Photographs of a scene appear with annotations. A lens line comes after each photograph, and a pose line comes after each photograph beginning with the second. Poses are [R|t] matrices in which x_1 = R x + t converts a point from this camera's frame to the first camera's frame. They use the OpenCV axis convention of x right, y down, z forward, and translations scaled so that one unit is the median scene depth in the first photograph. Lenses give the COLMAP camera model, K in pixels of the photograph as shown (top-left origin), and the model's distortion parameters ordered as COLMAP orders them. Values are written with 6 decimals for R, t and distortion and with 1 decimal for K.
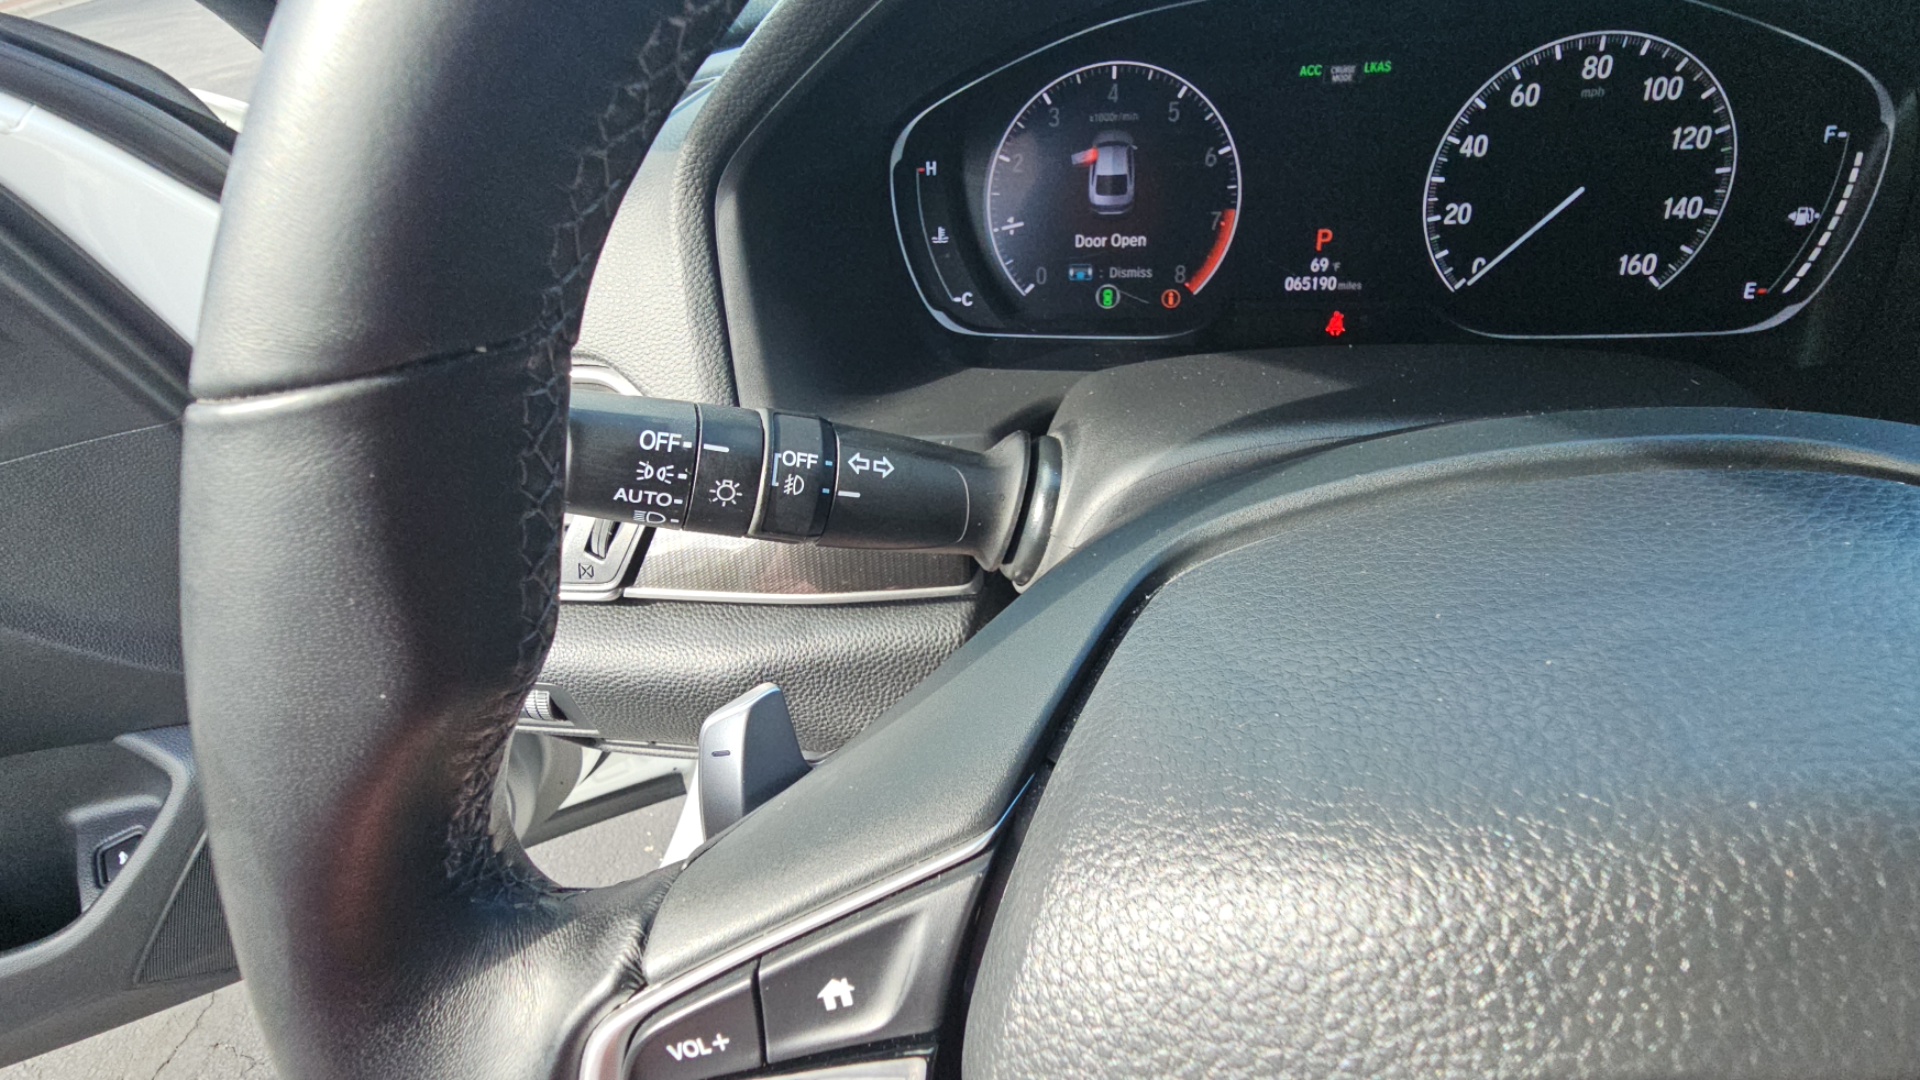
lens RADIAL K [[861.3, 0, 986.7], [0, 861.3, 537.2], [0, 0, 1]] dist [0.011945, -0.008191]
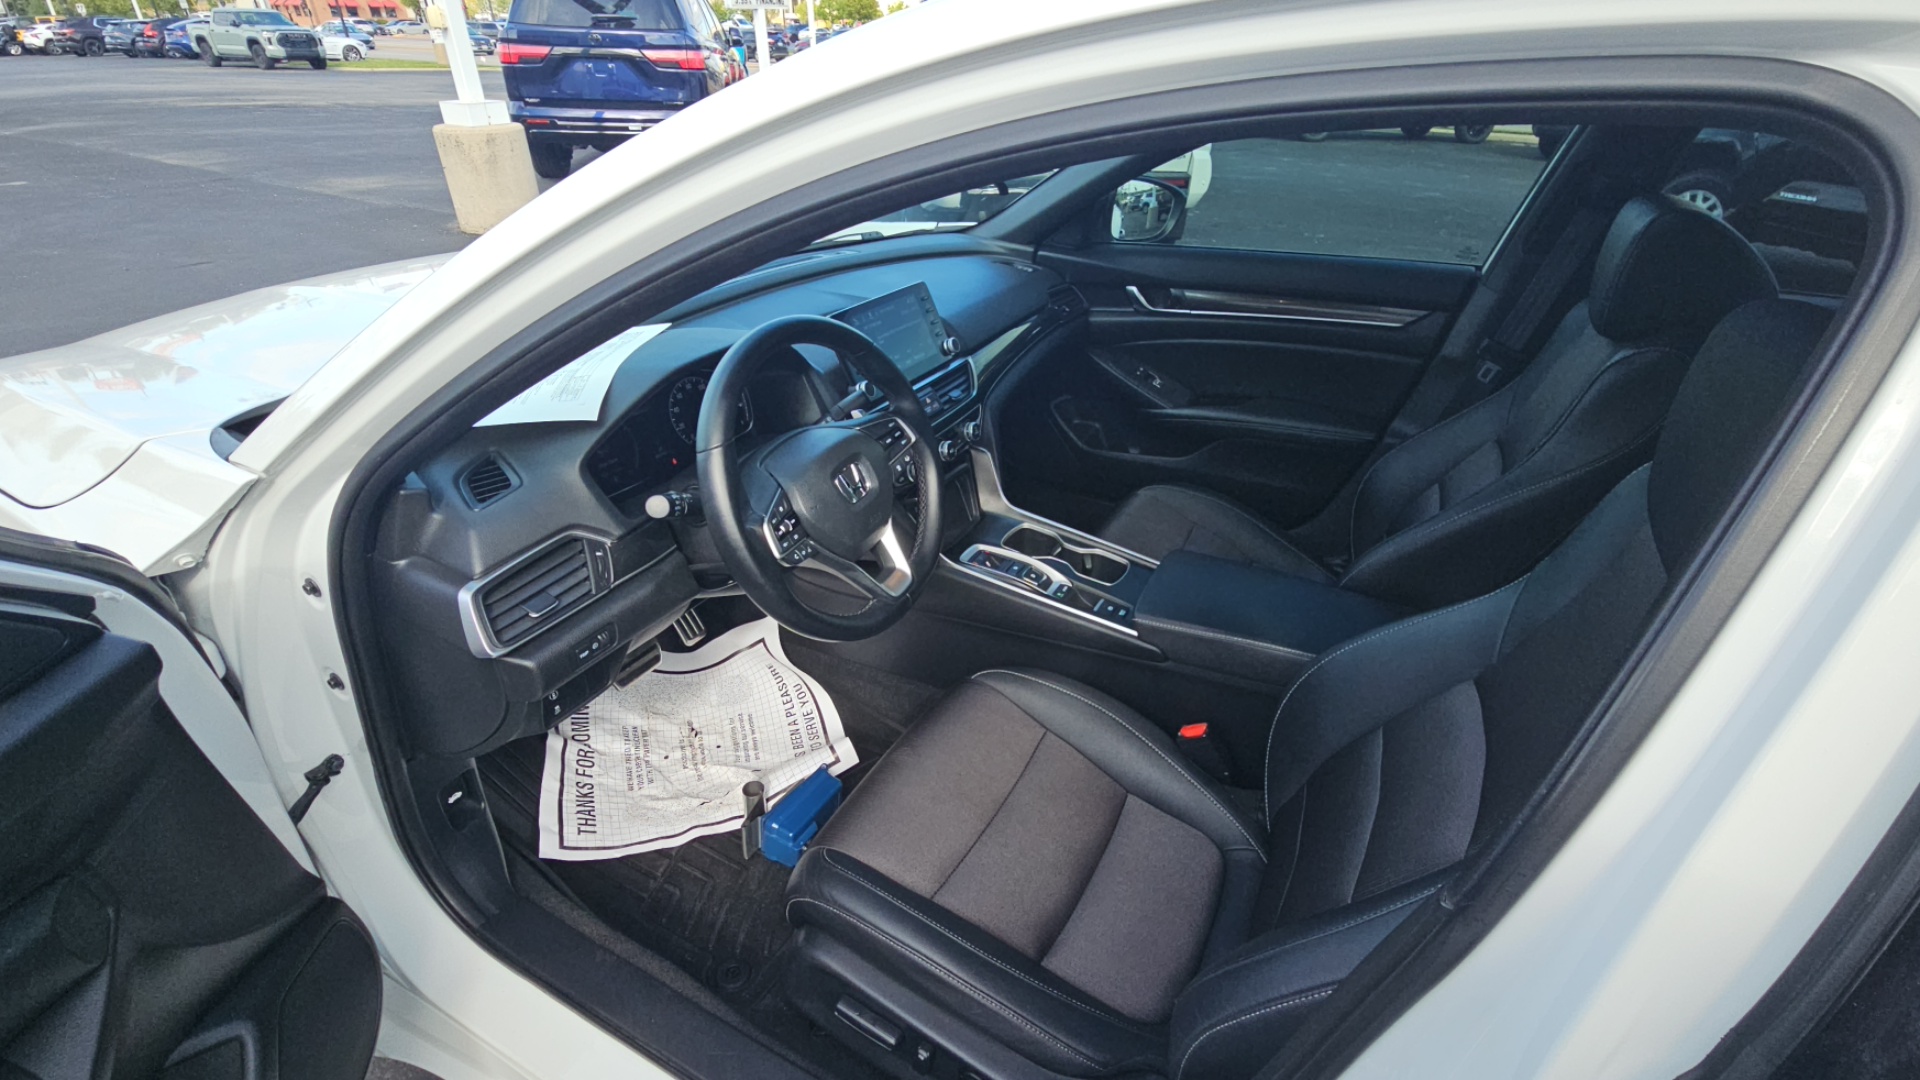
lens RADIAL K [[861.3, 0, 975.7], [0, 861.3, 538.3], [0, 0, 1]] dist [0.011945, -0.008191]
pose [[0.316575, -0.374086, 0.871688, -2.593966], [0.570515, 0.809250, 0.140093, 0.232877], [-0.757821, 0.452961, 0.469610, -1.560728]]
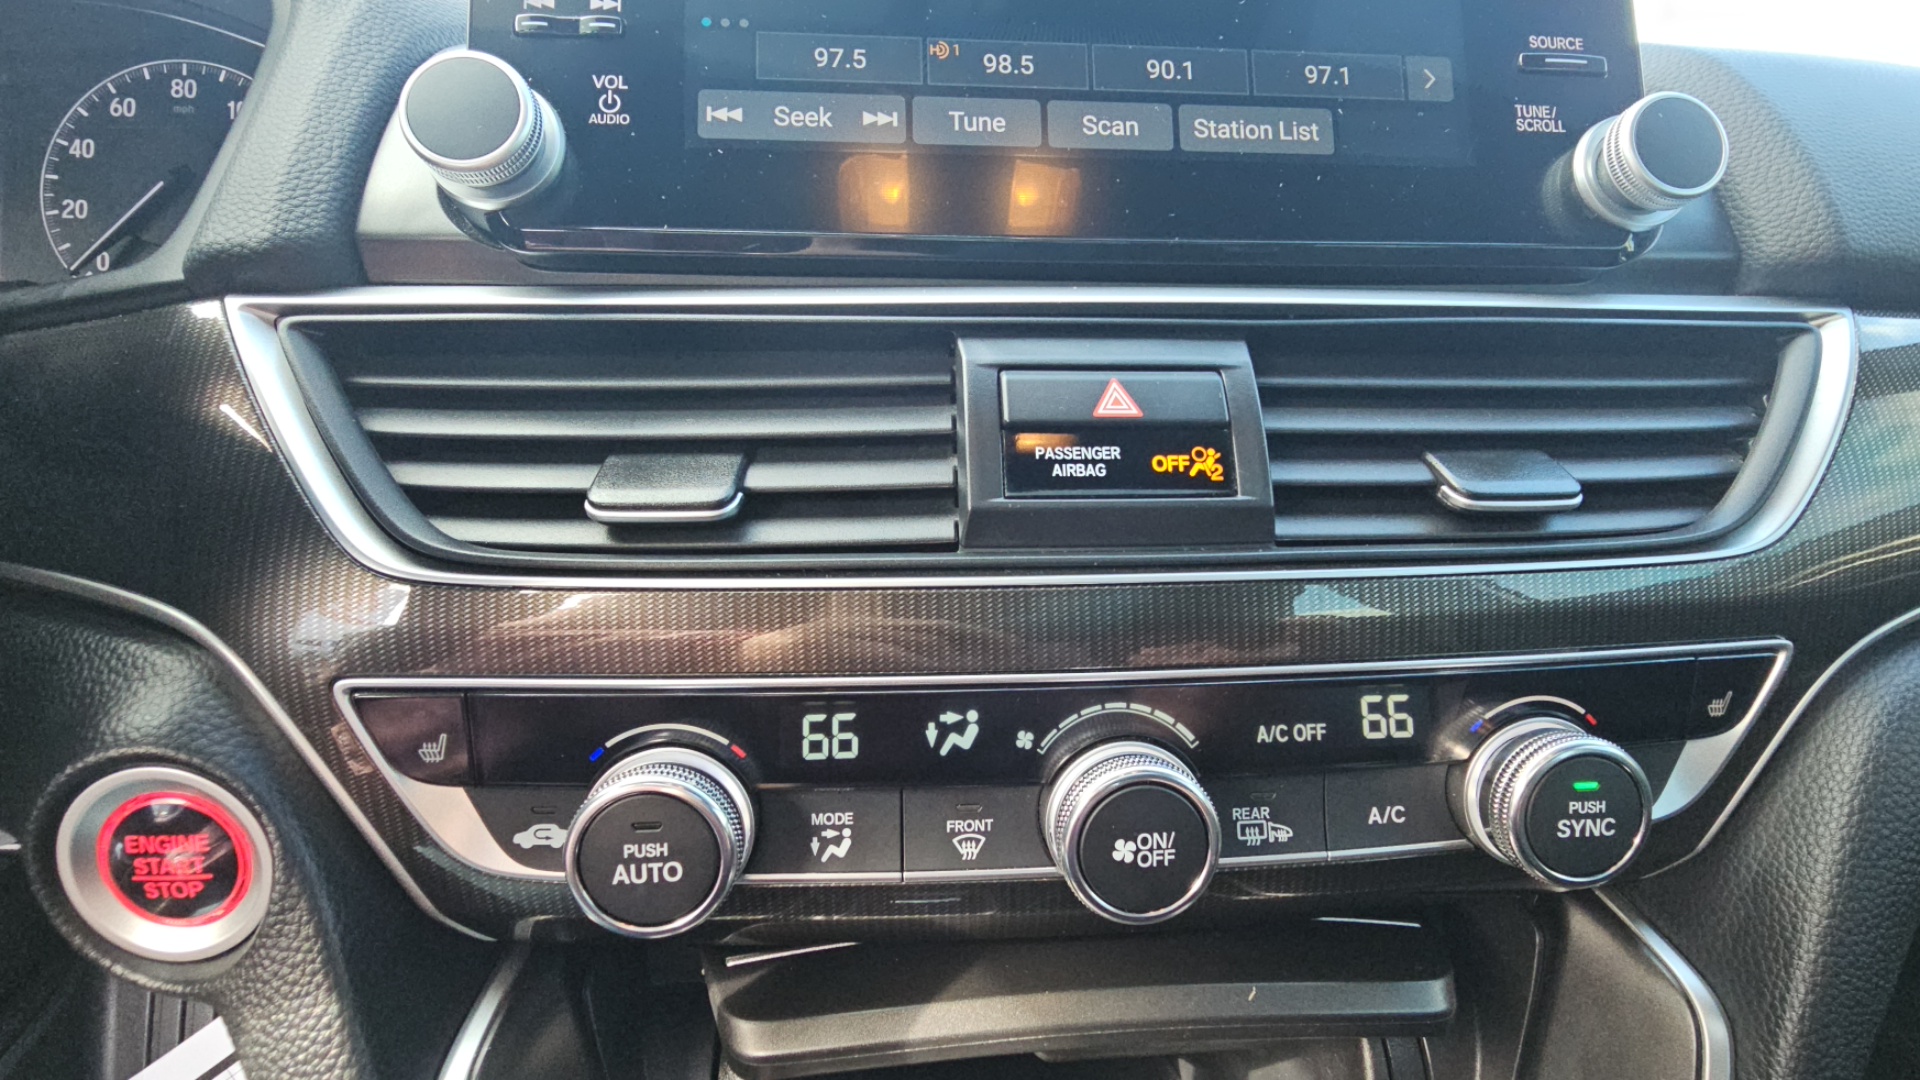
lens RADIAL K [[861.3, 0, 987.1], [0, 861.3, 540.3], [0, 0, 1]] dist [0.011945, -0.008191]
pose [[0.963344, 0.024786, 0.267121, 1.351855], [0.075286, 0.930731, -0.357872, 0.430554], [-0.257488, 0.364864, 0.894748, -0.019519]]
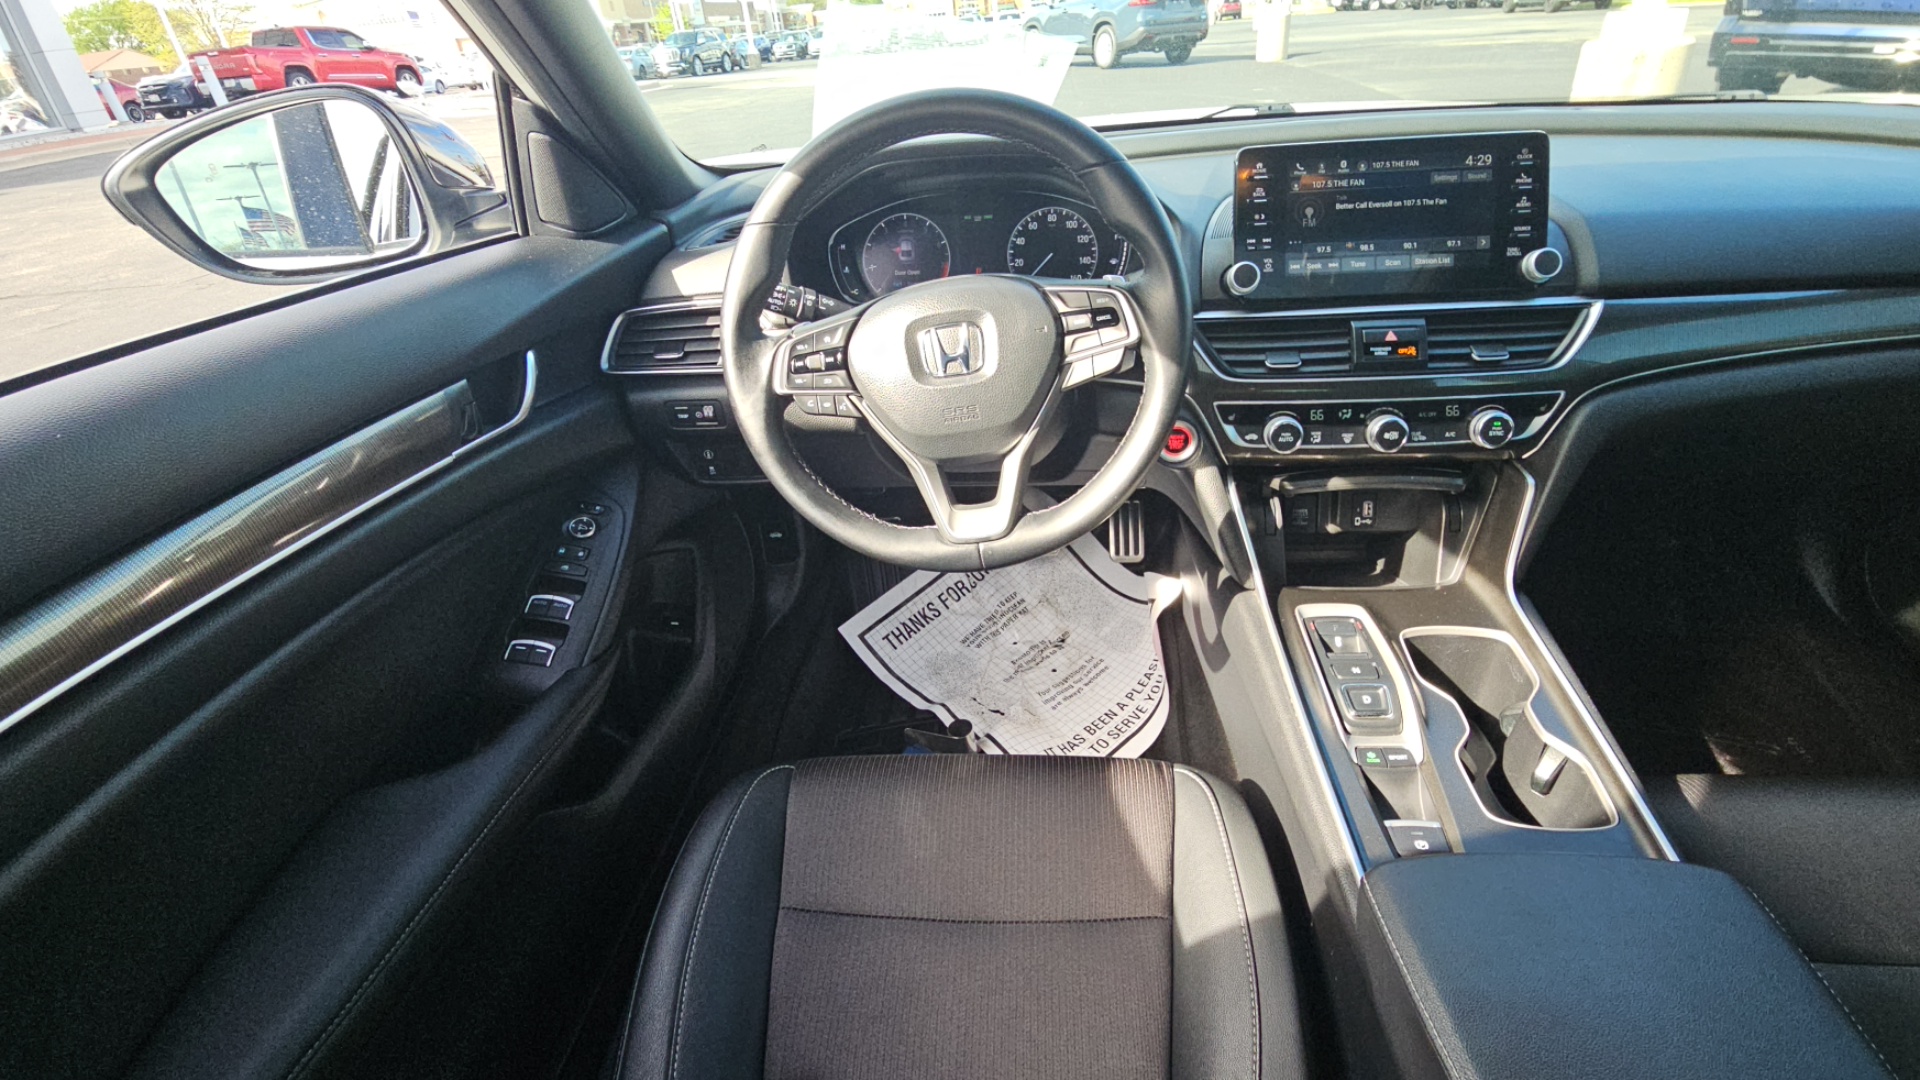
lens RADIAL K [[861.3, 0, 986.1], [0, 861.3, 544.9], [0, 0, 1]] dist [0.011945, -0.008191]
pose [[0.995023, -0.014838, 0.098539, 0.122153], [0.030862, 0.986119, -0.163144, 1.135802], [-0.094751, 0.165373, 0.981669, -1.867530]]
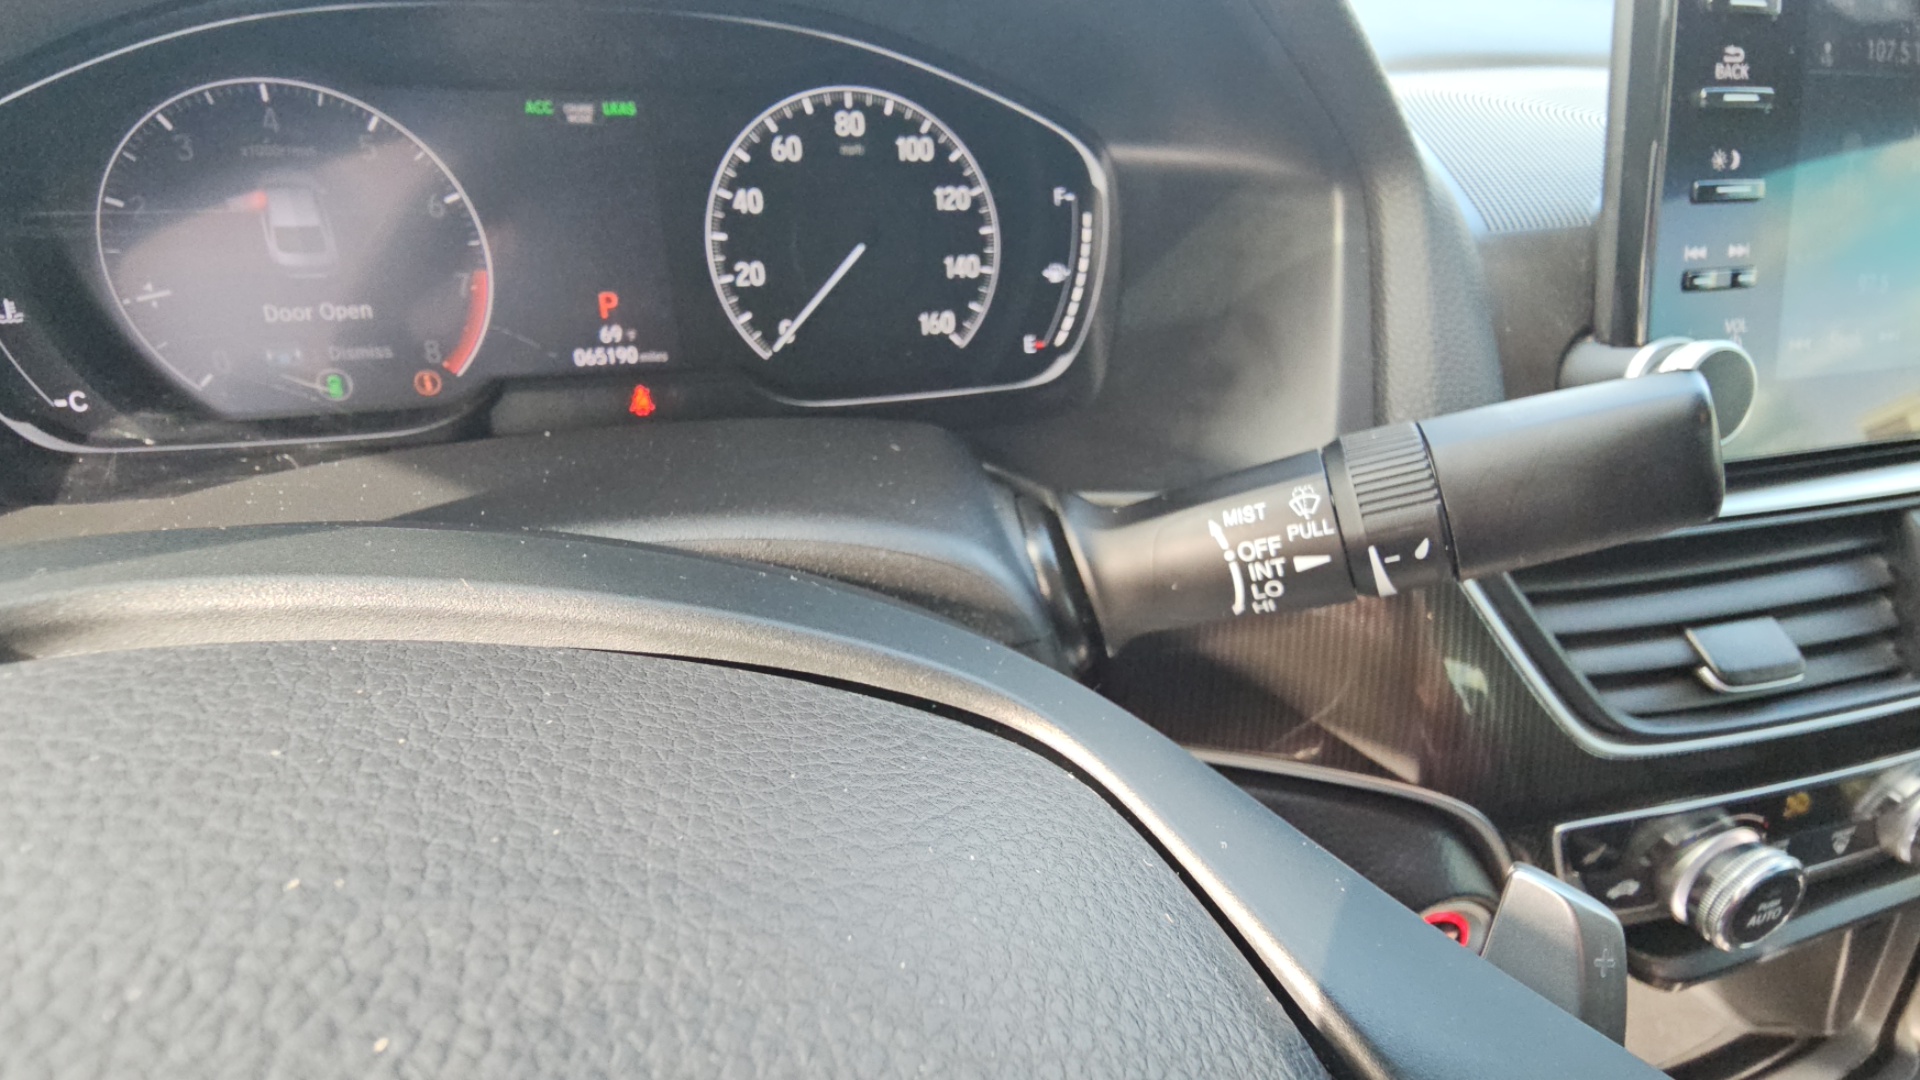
lens RADIAL K [[861.3, 0, 986.5], [0, 861.3, 539.5], [0, 0, 1]] dist [0.011945, -0.008191]
pose [[0.893540, -0.137843, 0.427301, 0.355002], [0.170388, 0.984618, -0.038675, -0.023590], [-0.415397, 0.107365, 0.903282, 0.113473]]
